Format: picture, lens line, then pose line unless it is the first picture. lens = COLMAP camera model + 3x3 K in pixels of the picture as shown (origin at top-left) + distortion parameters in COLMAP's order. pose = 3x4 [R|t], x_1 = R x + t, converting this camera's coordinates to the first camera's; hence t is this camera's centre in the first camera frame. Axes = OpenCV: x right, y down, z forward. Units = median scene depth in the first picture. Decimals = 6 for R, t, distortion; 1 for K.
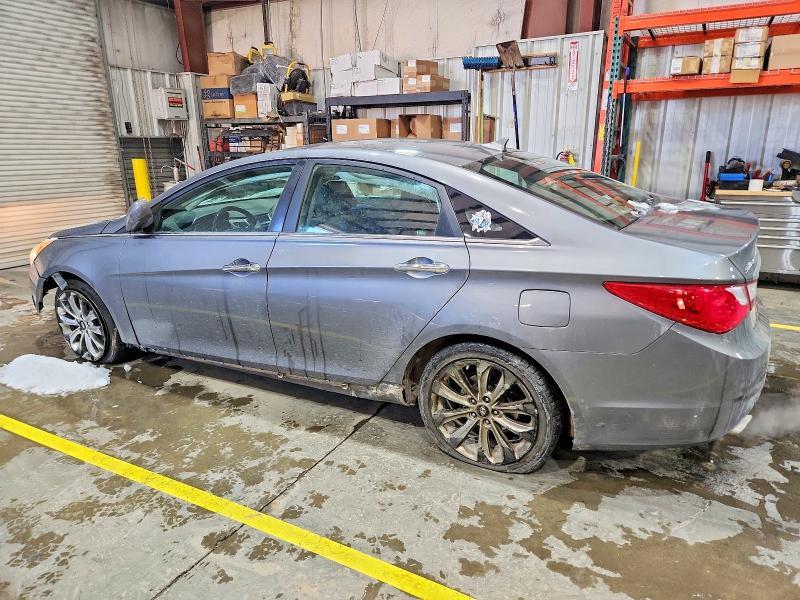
lens RADIAL K [[555.9, 0, 413.2], [0, 555.9, 300.5], [0, 0, 1]] dist [0.070065, -0.070554]
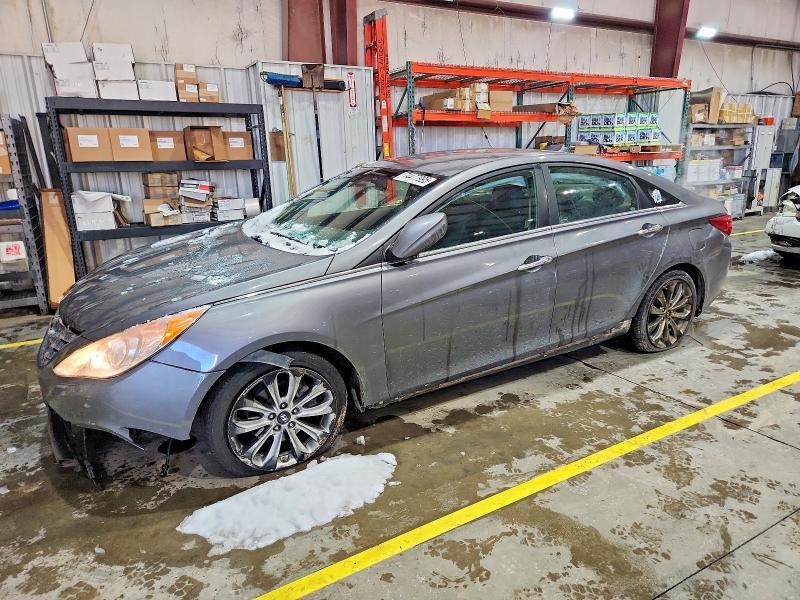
lens RADIAL K [[555.9, 0, 413.2], [0, 555.9, 300.5], [0, 0, 1]] dist [0.070065, -0.070554]
pose [[0.511396, -0.225251, 0.829299, -1.517614], [0.255566, 0.961237, 0.103490, -0.184828], [-0.820464, 0.159016, 0.549139, 0.676969]]
